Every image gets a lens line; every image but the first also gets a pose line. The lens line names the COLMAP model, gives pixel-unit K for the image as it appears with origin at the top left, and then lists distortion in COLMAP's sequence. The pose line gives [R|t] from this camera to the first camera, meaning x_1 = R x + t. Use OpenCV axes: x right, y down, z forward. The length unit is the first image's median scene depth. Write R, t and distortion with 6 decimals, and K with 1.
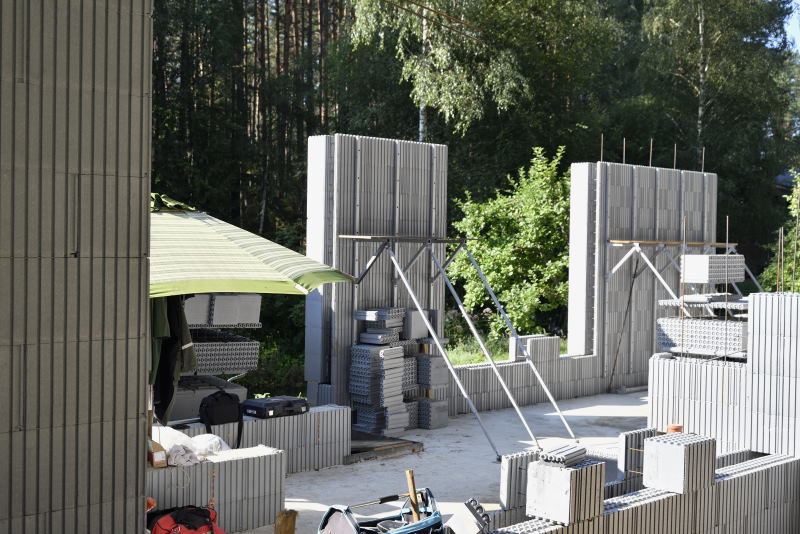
lens RADIAL K [[1122.9, 0, 399.3], [0, 1122.9, 268.6], [0, 0, 1]] dist [-0.038235, 0.000000]
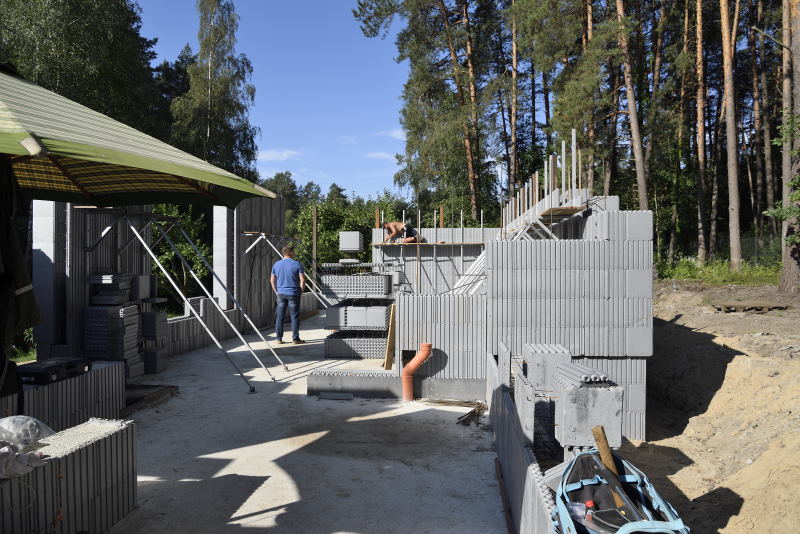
lens RADIAL K [[546.9, 0, 401.8], [0, 546.9, 267.2], [0, 0, 1]] dist [-0.013789, -0.003314]
pose [[0.779591, -0.016789, 0.626064, -0.136045], [0.025180, 0.999673, -0.004547, 0.039830], [-0.625783, 0.019309, 0.779758, 0.390534]]
